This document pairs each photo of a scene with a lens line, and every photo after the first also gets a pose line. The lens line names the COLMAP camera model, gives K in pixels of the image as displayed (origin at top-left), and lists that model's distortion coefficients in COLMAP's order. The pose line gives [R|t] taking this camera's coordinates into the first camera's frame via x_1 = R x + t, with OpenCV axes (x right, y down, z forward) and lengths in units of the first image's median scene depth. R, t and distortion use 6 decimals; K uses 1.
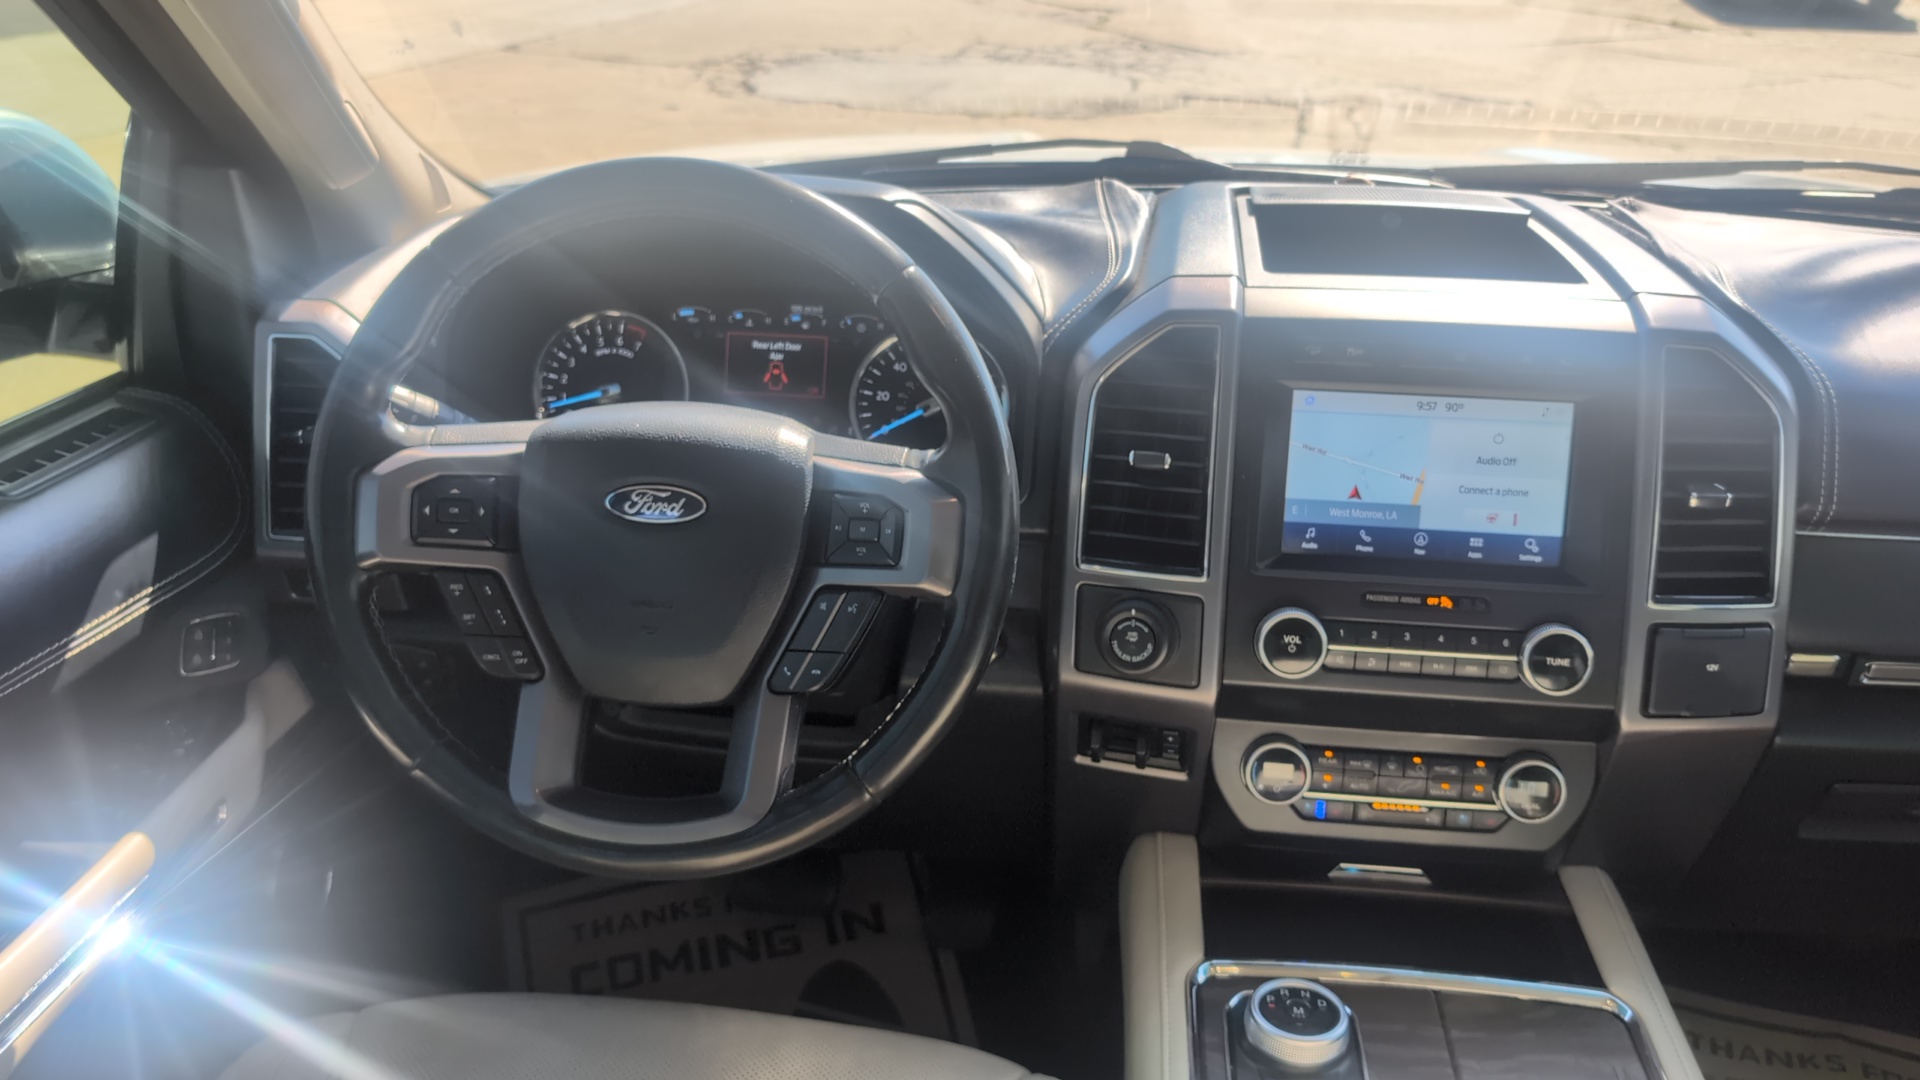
lens RADIAL K [[1539.1, 0, 964.9], [0, 1539.1, 534.9], [0, 0, 1]] dist [0.013951, -0.100902]
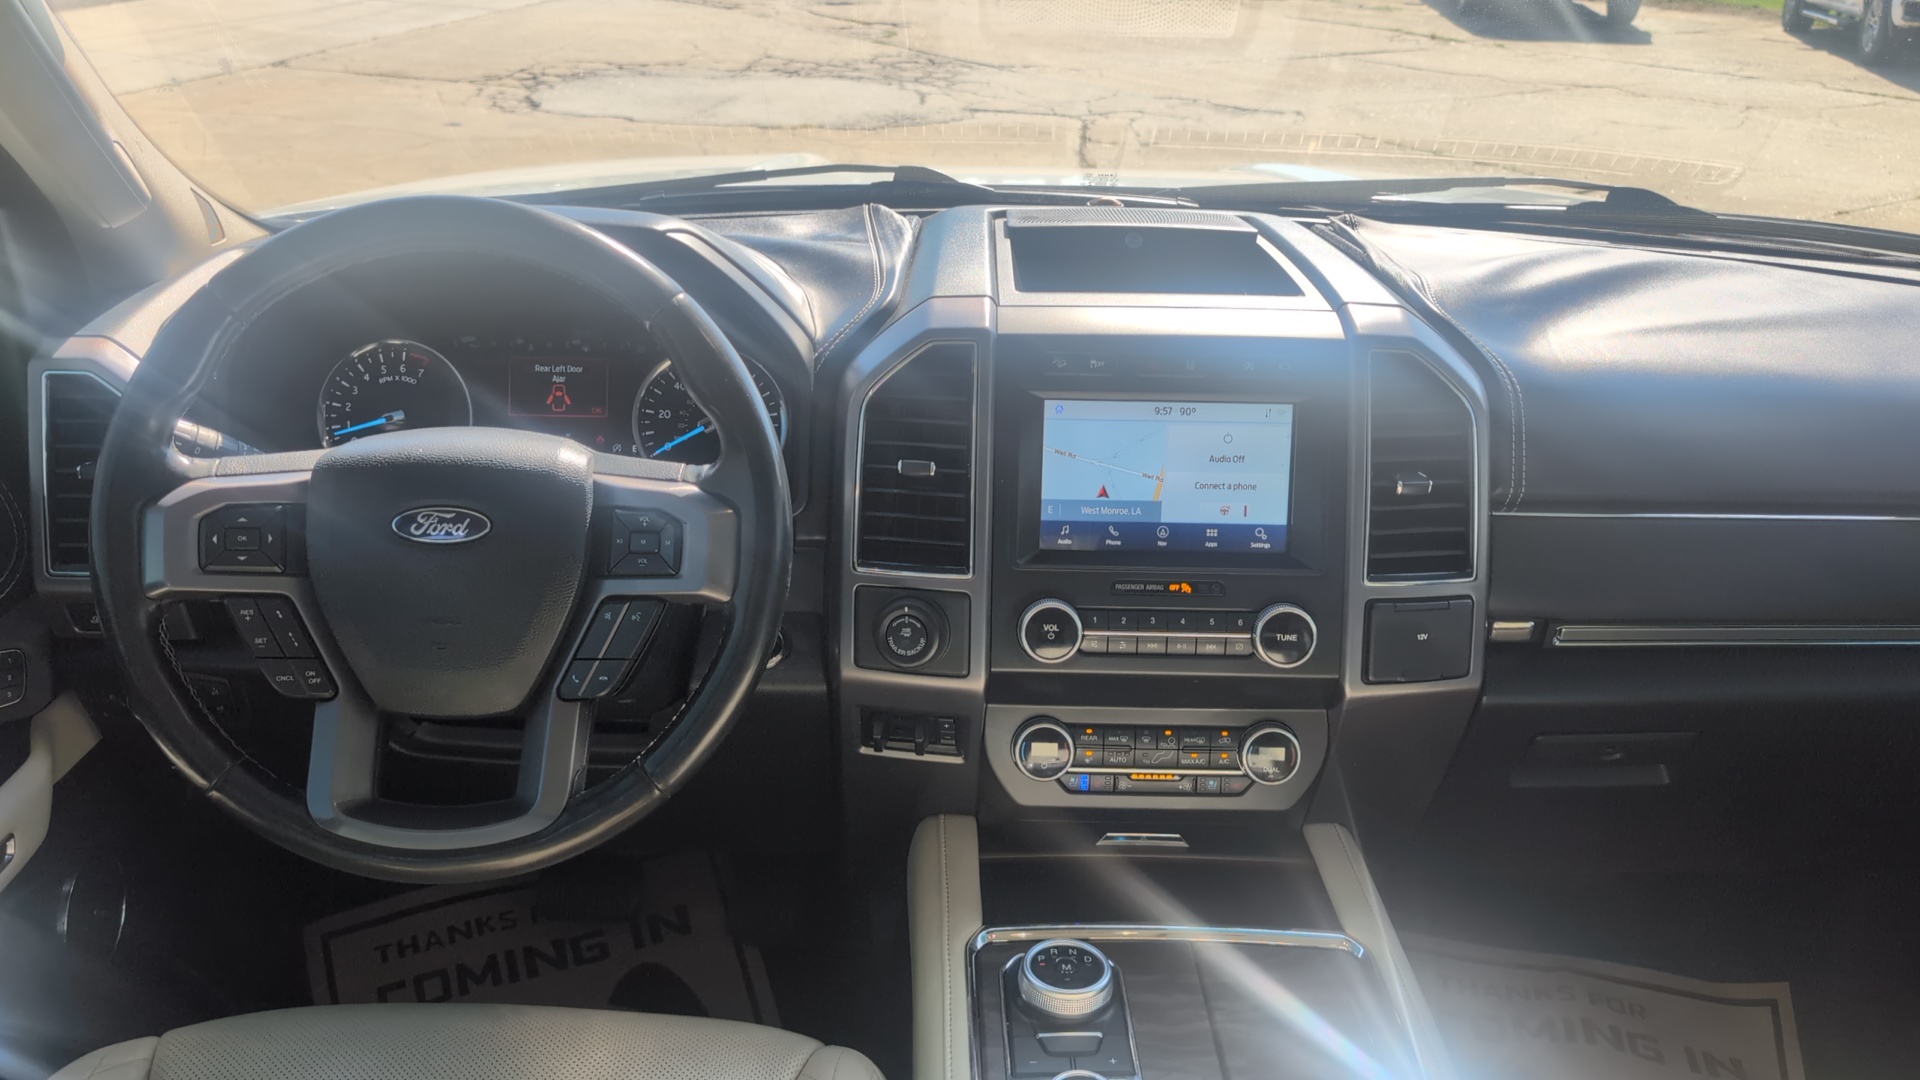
lens RADIAL K [[1539.1, 0, 964.9], [0, 1539.1, 534.9], [0, 0, 1]] dist [0.013951, -0.100902]
pose [[0.991772, -0.037361, 0.122445, 0.020769], [0.038091, 0.999268, -0.003630, 0.003471], [-0.122220, 0.008264, 0.992469, -0.073418]]
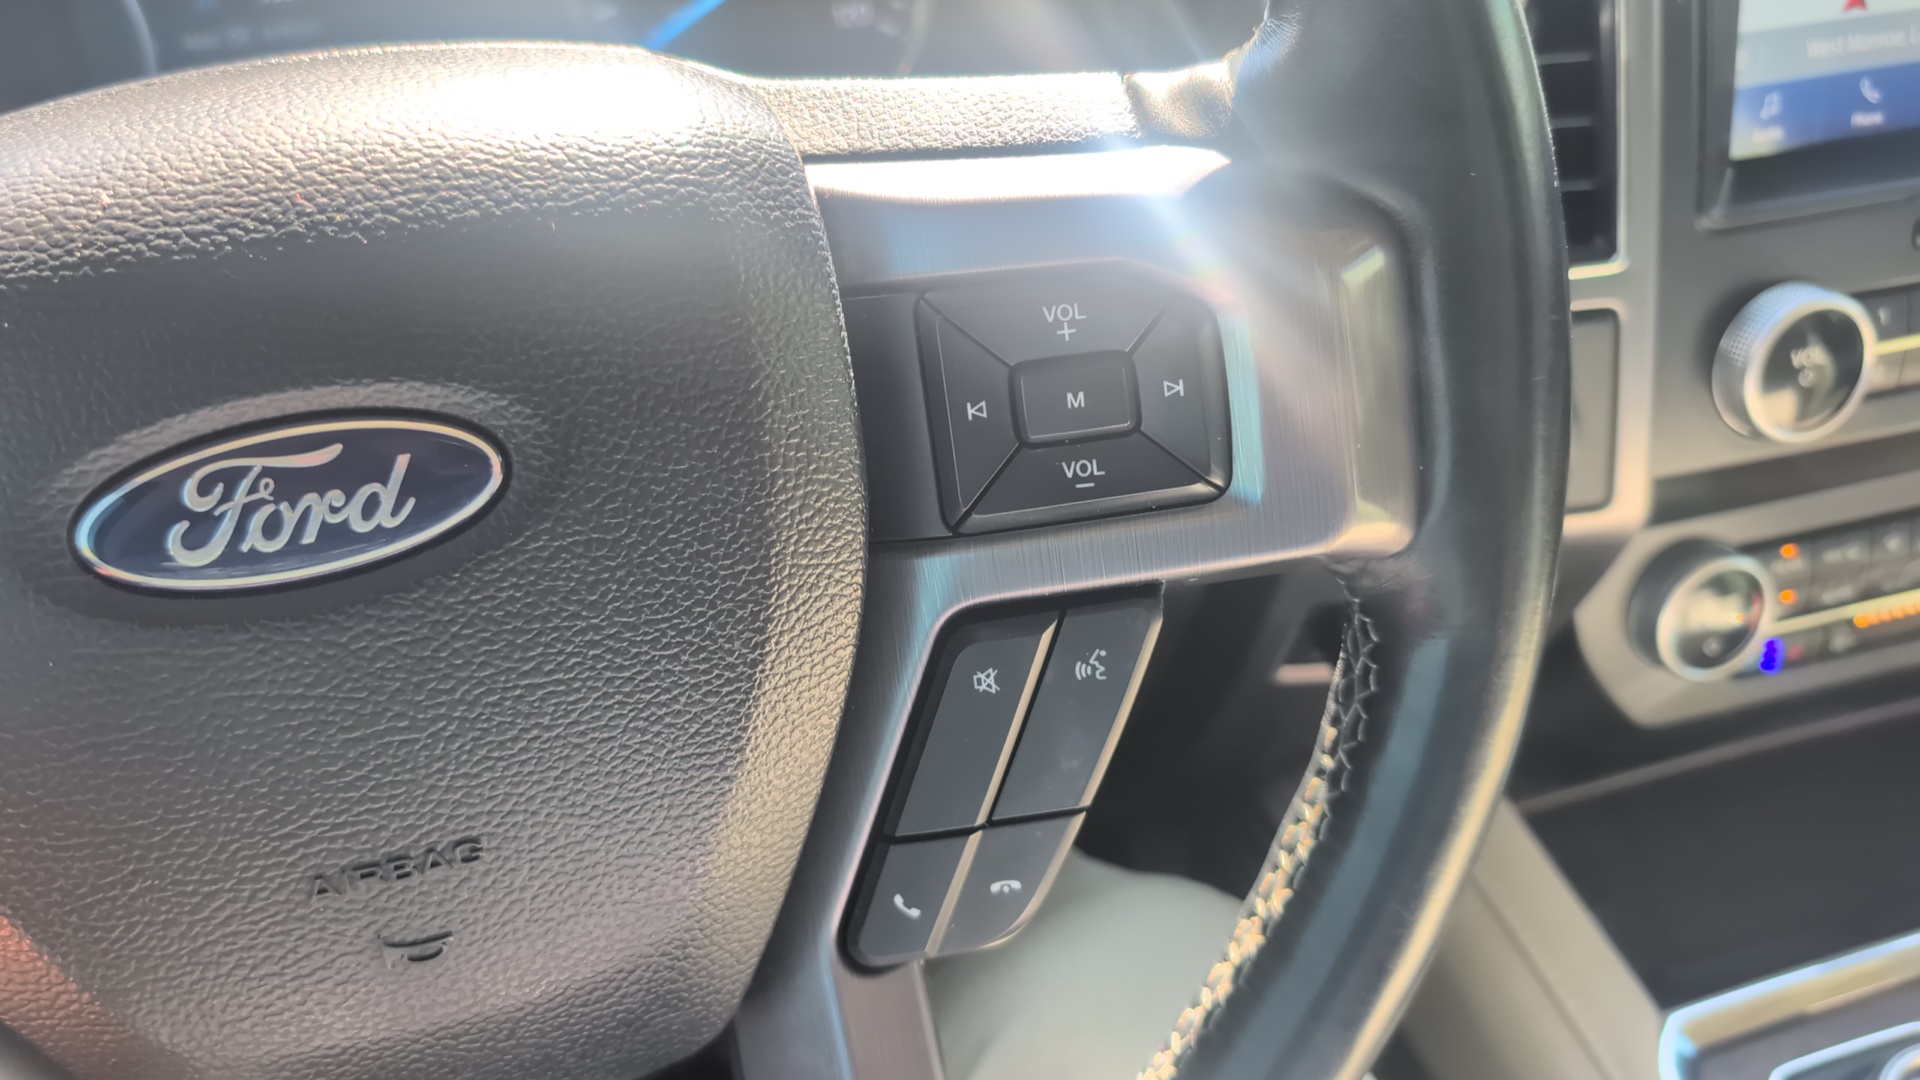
lens RADIAL K [[1586.4, 0, 960.0], [0, 1586.4, 540.0], [0, 0, 1]] dist [-0.005664, -0.010454]
pose [[0.934336, -0.260453, 0.243272, -0.138100], [0.190925, 0.942172, 0.275427, -0.053578], [-0.300940, -0.210895, 0.930032, 0.613451]]
